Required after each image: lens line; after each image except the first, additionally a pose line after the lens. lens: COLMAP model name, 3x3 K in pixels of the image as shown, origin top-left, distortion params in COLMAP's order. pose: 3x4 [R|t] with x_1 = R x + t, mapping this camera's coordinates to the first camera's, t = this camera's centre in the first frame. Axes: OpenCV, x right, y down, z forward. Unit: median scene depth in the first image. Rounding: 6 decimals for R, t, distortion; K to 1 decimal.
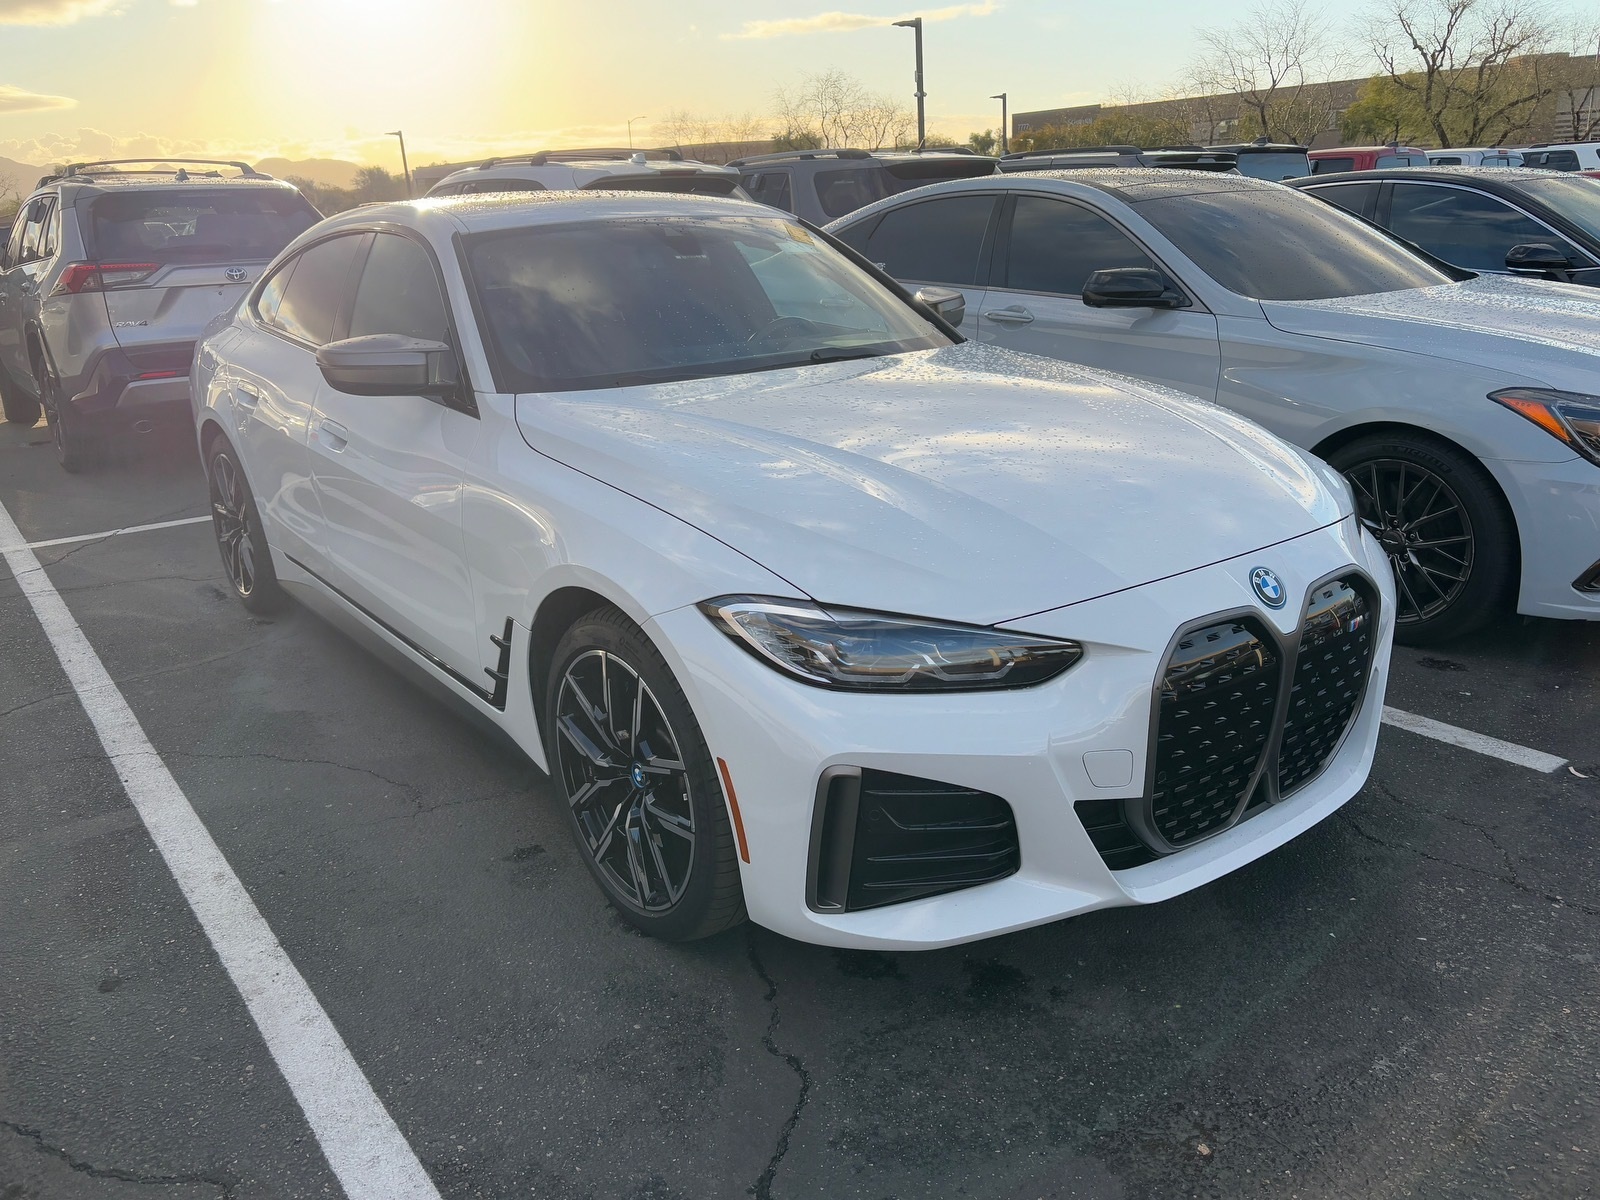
lens RADIAL K [[1241.2, 0, 800.0], [0, 1241.2, 600.0], [0, 0, 1]] dist [0.000786, 0.001494]
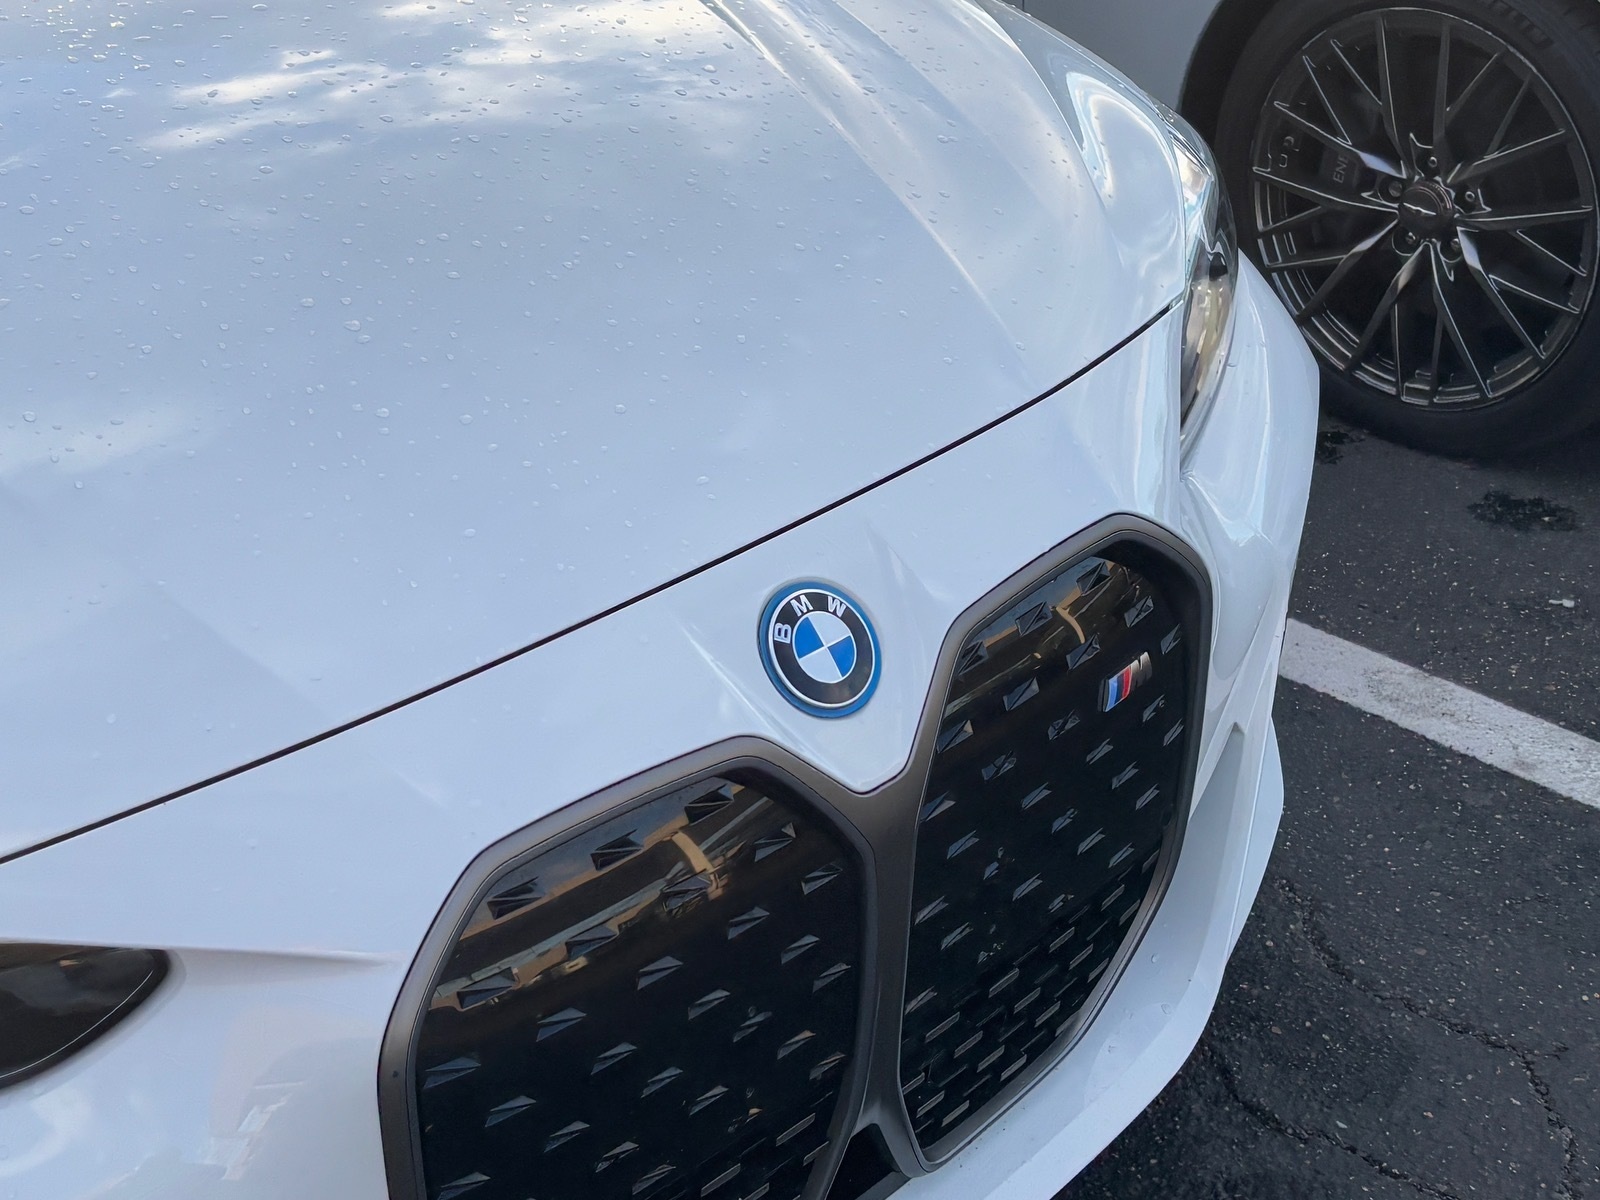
lens RADIAL K [[2398.2, 0, 800.0], [0, 2398.2, 600.0], [0, 0, 1]] dist [0.030454, 0.020357]
pose [[0.991929, -0.063338, 0.109840, 0.207955], [0.040658, 0.979436, 0.197615, -0.102273], [-0.120098, -0.191554, 0.974107, 0.263018]]
